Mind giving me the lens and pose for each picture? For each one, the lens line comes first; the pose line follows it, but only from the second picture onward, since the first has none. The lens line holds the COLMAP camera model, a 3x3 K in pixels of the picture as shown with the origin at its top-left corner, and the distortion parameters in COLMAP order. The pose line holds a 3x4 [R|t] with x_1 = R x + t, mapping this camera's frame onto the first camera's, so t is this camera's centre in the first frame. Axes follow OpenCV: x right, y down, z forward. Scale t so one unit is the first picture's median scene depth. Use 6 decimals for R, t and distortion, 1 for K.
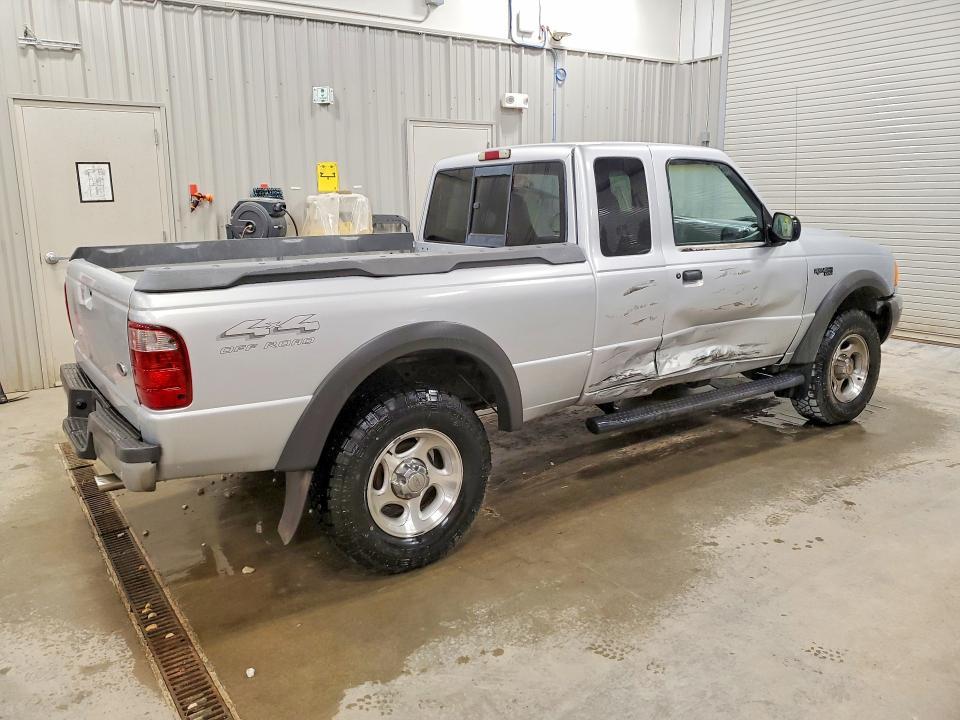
lens RADIAL K [[754.9, 0, 475.9], [0, 754.9, 353.1], [0, 0, 1]] dist [-0.004071, 0.019884]
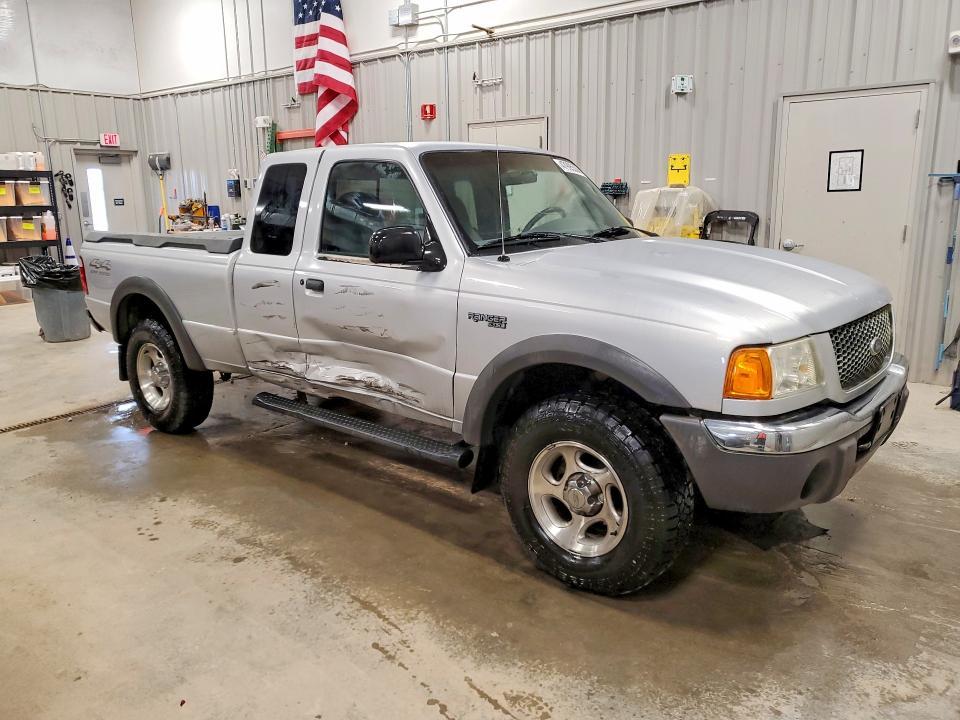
lens RADIAL K [[754.9, 0, 477.5], [0, 754.9, 365.9], [0, 0, 1]] dist [-0.004071, 0.019884]
pose [[0.249775, 0.229513, -0.940711, 1.180678], [-0.189770, 0.964266, 0.184873, -0.205204], [0.949526, 0.132342, 0.284404, 0.871914]]
